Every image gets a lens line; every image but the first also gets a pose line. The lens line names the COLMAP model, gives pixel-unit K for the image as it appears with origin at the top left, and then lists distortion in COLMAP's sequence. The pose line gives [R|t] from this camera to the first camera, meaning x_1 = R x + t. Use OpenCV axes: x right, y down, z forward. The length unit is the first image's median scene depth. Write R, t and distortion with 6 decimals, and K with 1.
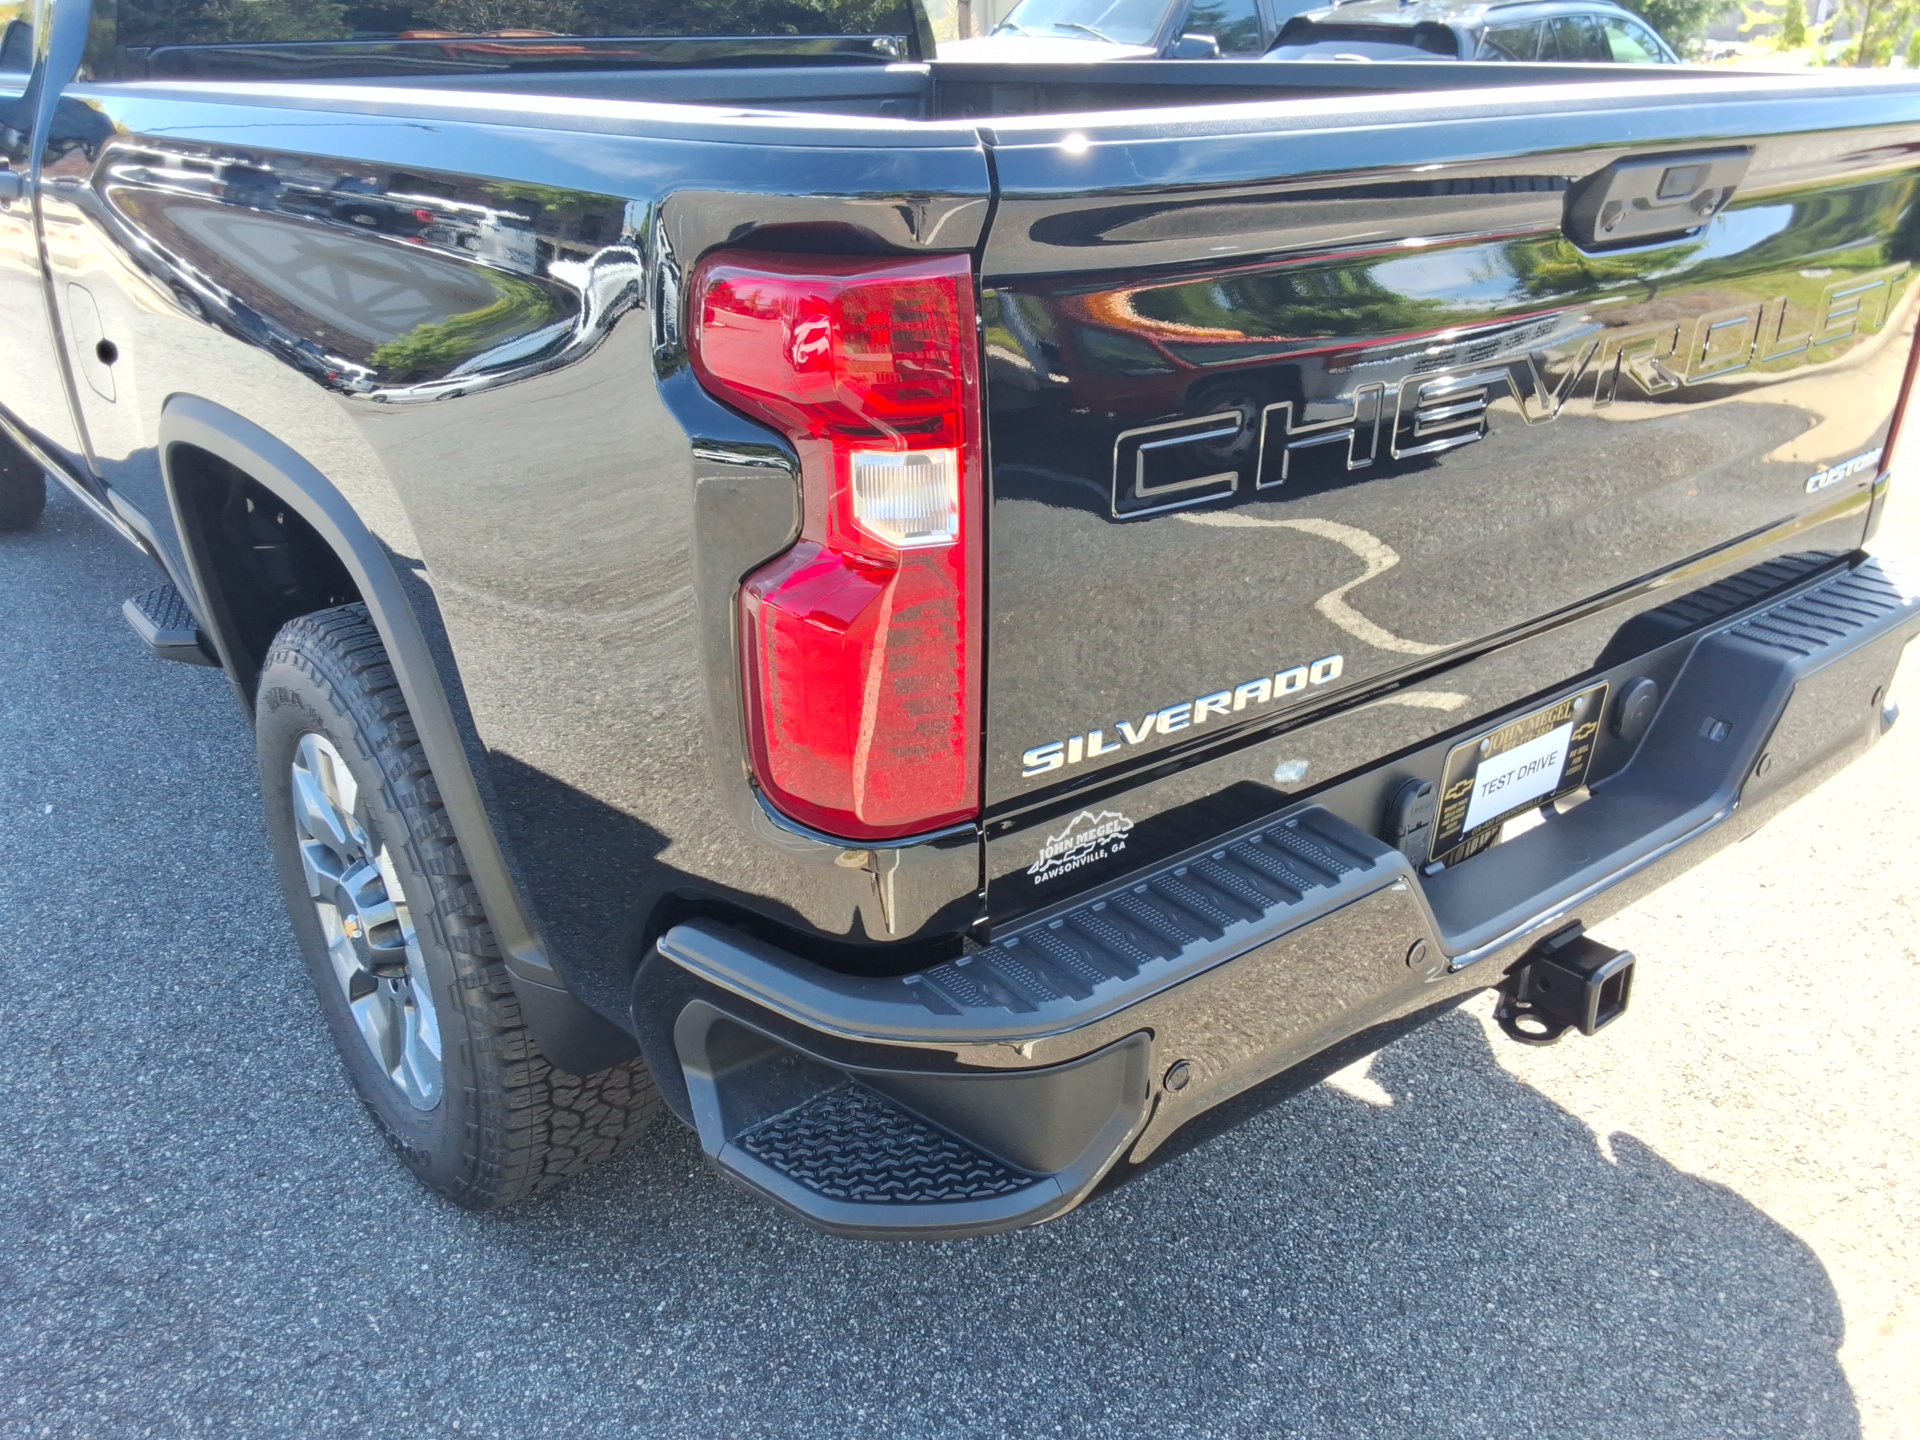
lens RADIAL K [[1548.6, 0, 969.5], [0, 1548.6, 734.6], [0, 0, 1]] dist [0.136504, -0.210771]
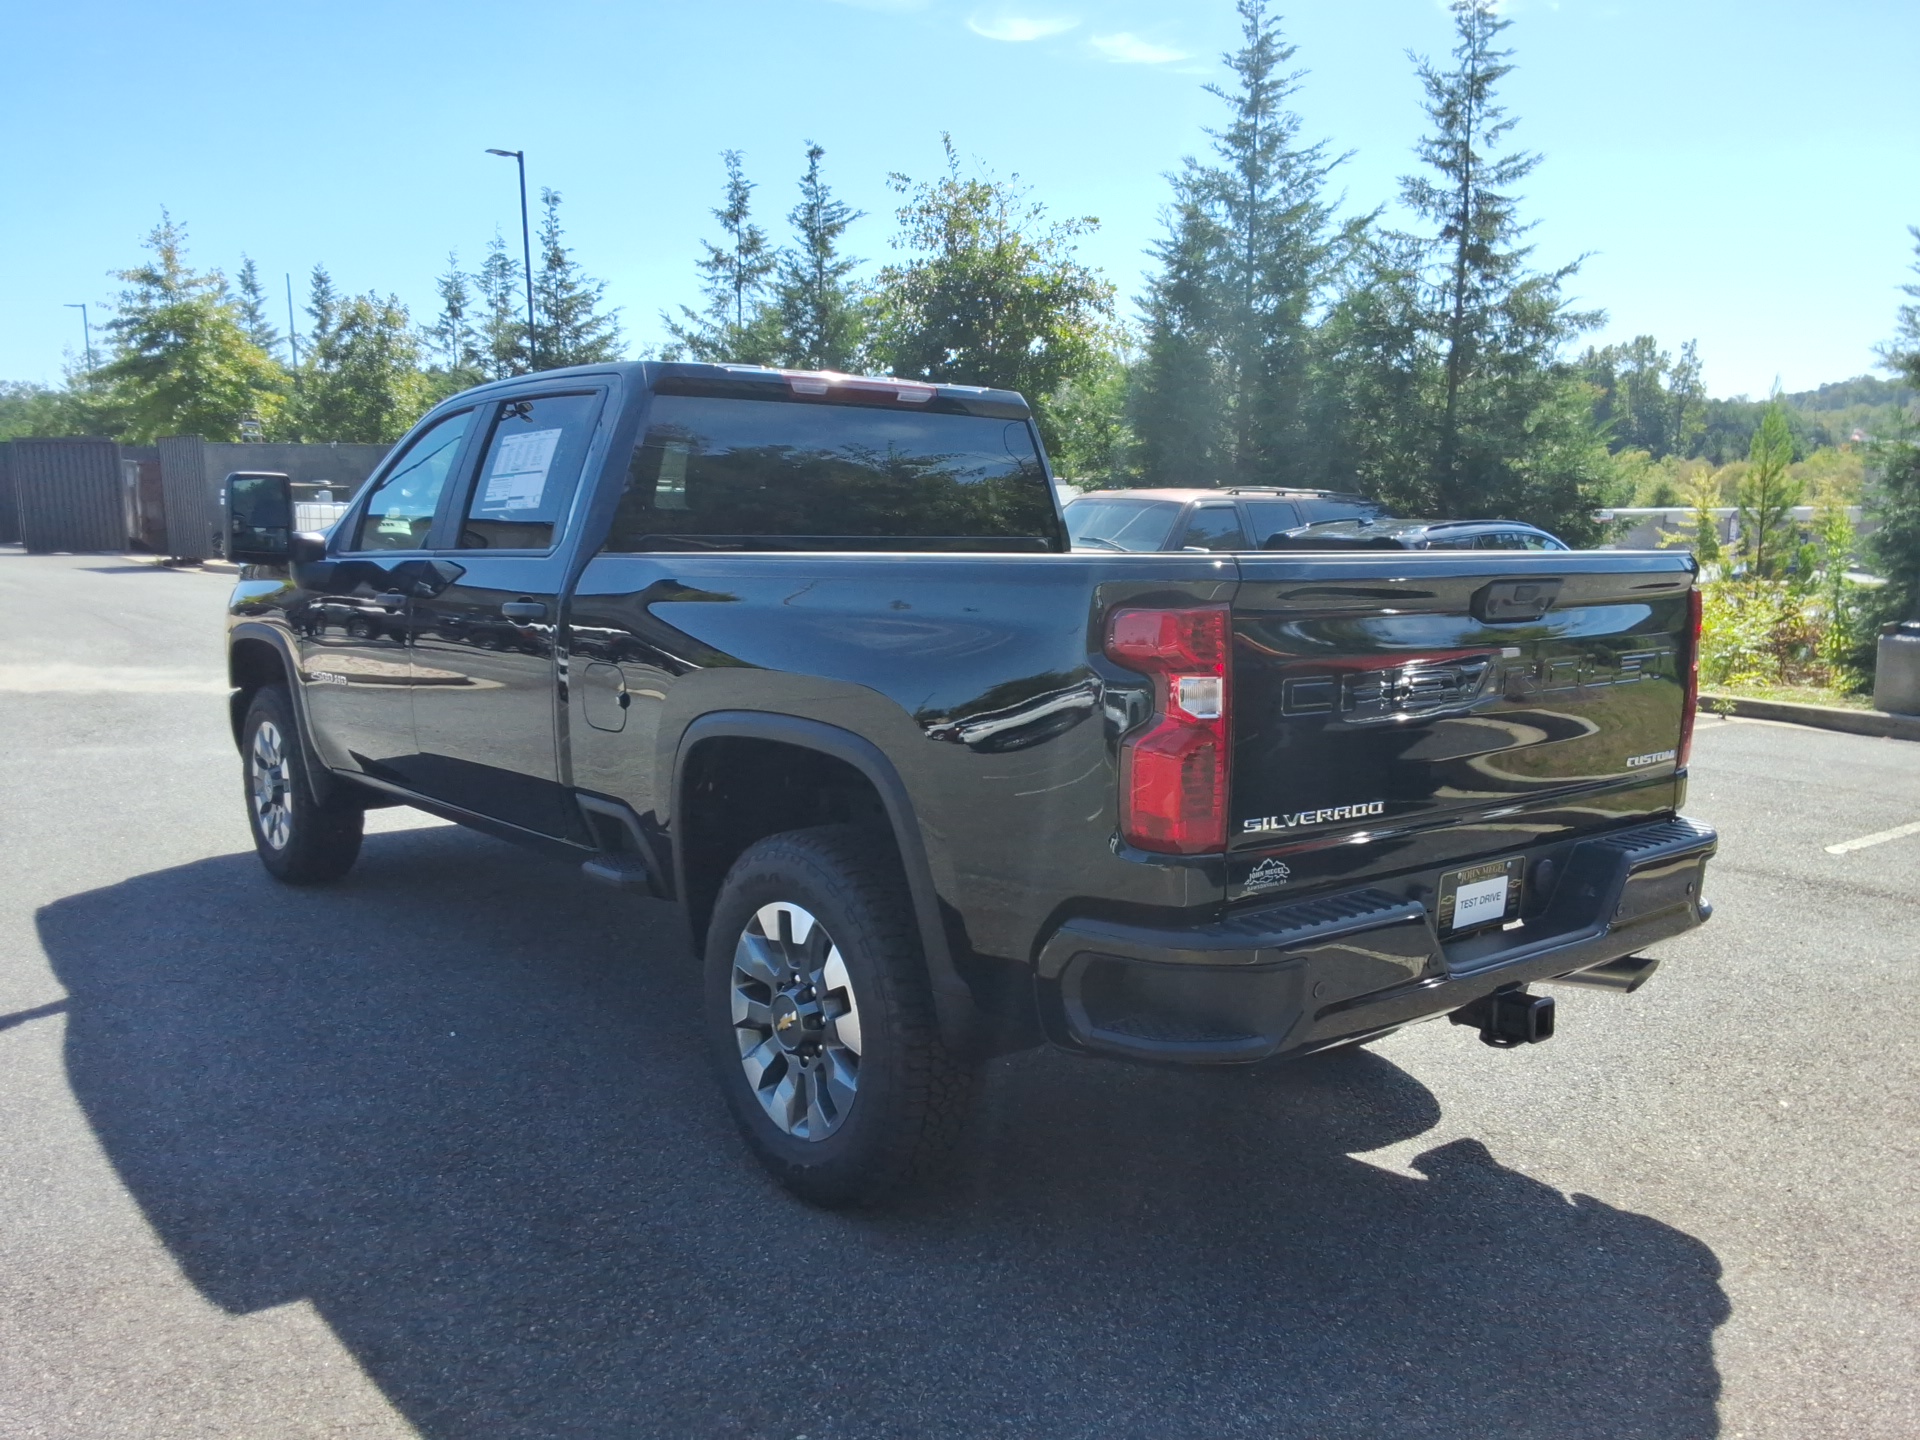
lens RADIAL K [[1548.6, 0, 969.5], [0, 1548.6, 734.6], [0, 0, 1]] dist [0.136504, -0.210771]
pose [[0.999951, 0.007176, 0.006797, -0.262807], [-0.004848, 0.955374, -0.295358, 0.391288], [-0.008613, 0.295311, 0.955362, -0.810712]]
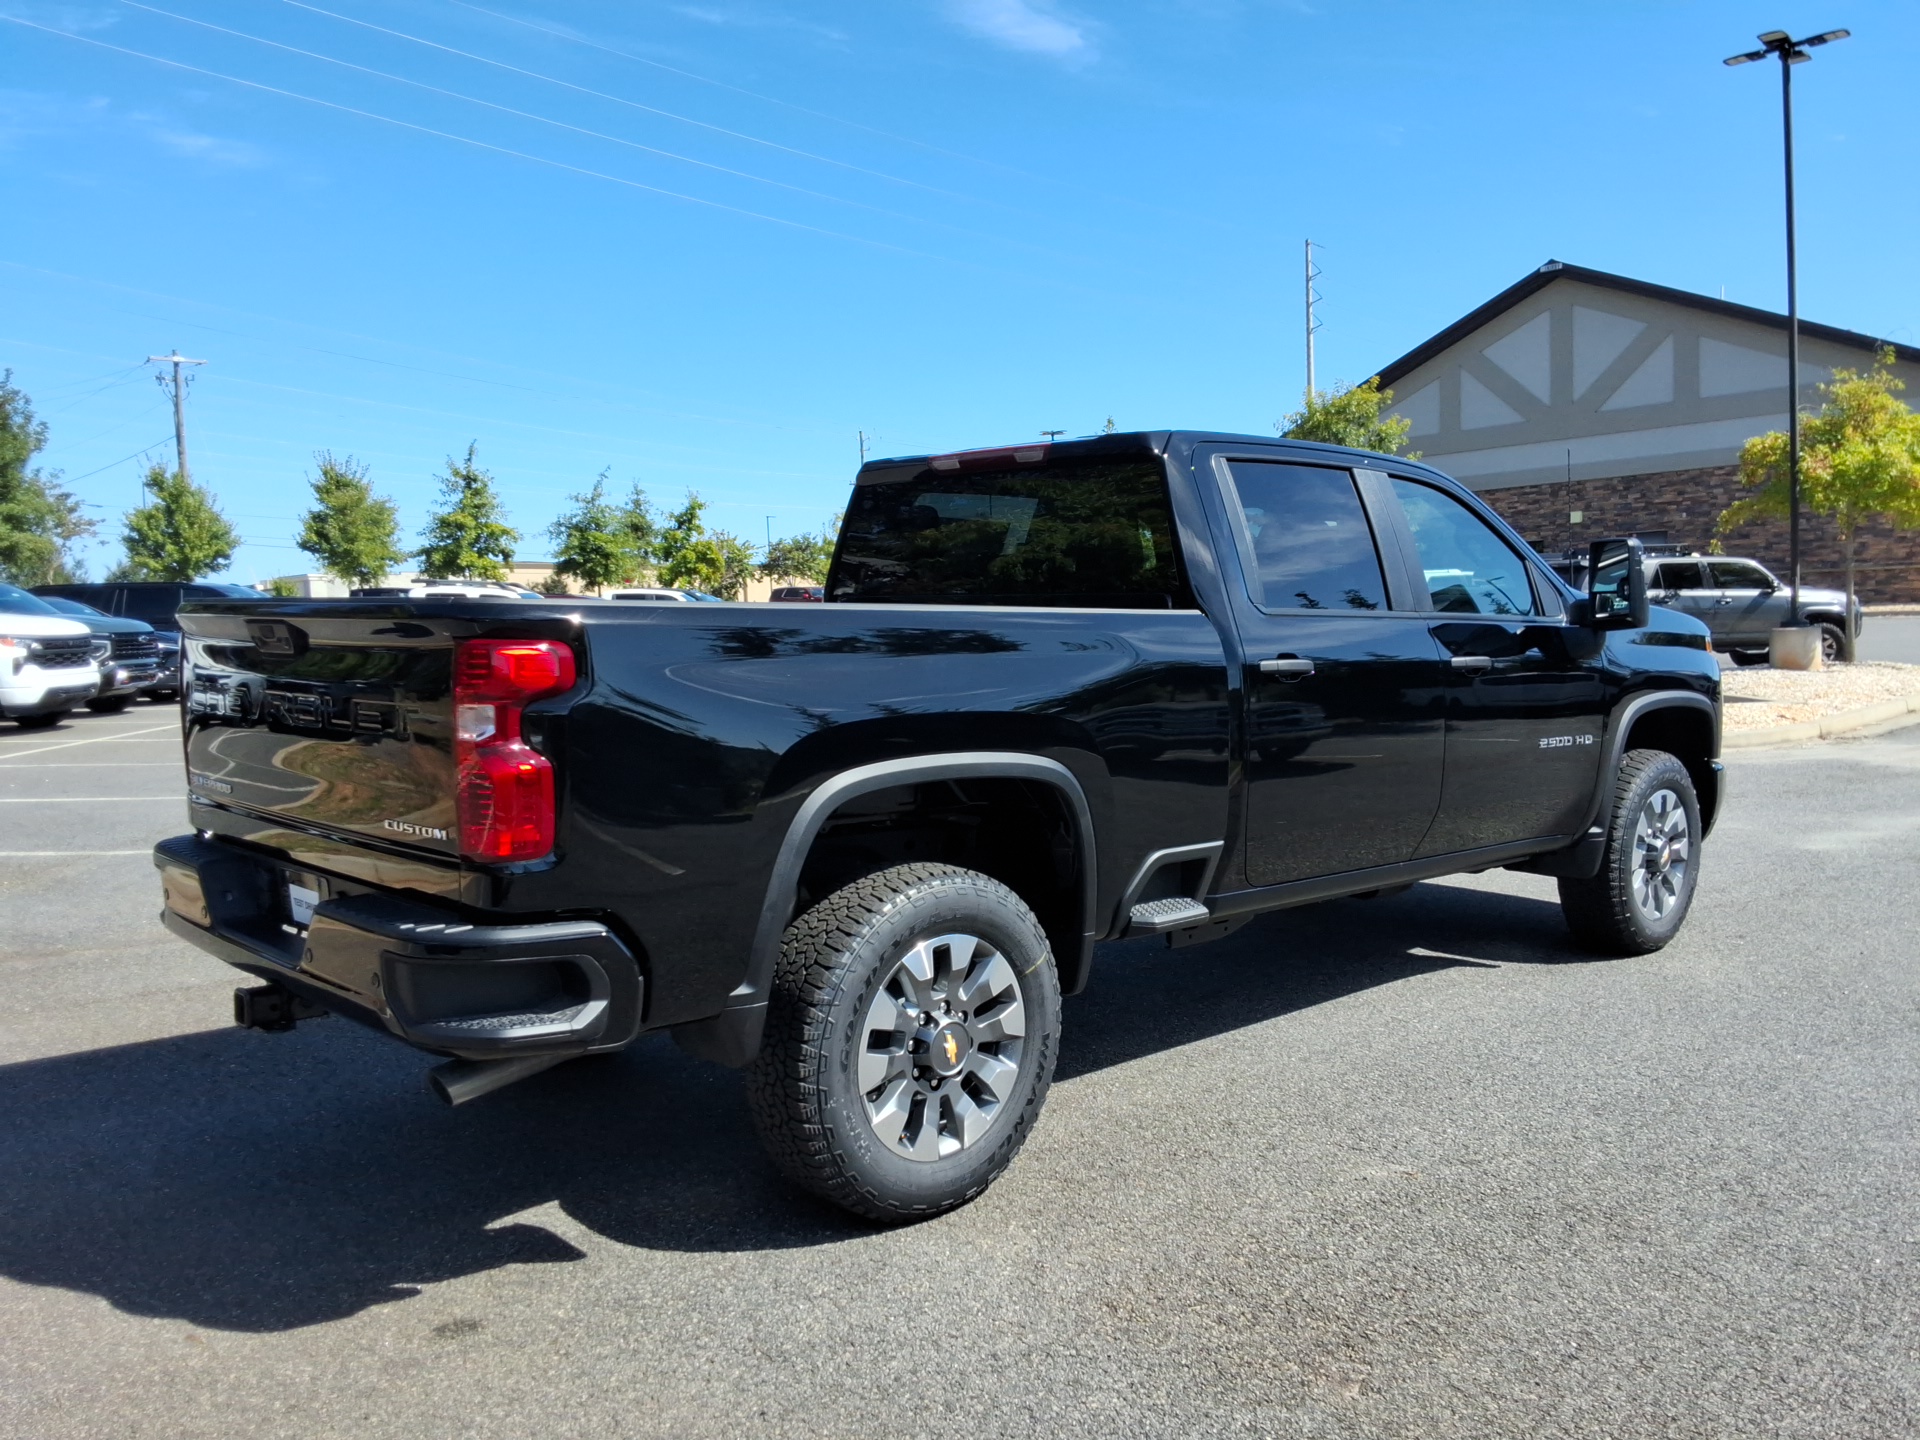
lens RADIAL K [[1558.9, 0, 963.9], [0, 1558.9, 737.6], [0, 0, 1]] dist [0.103572, -0.165533]
pose [[0.083282, 0.083297, -0.993039, 2.506735], [-0.414034, 0.909313, 0.041550, -0.630882], [0.906444, 0.407691, 0.110217, 1.492347]]
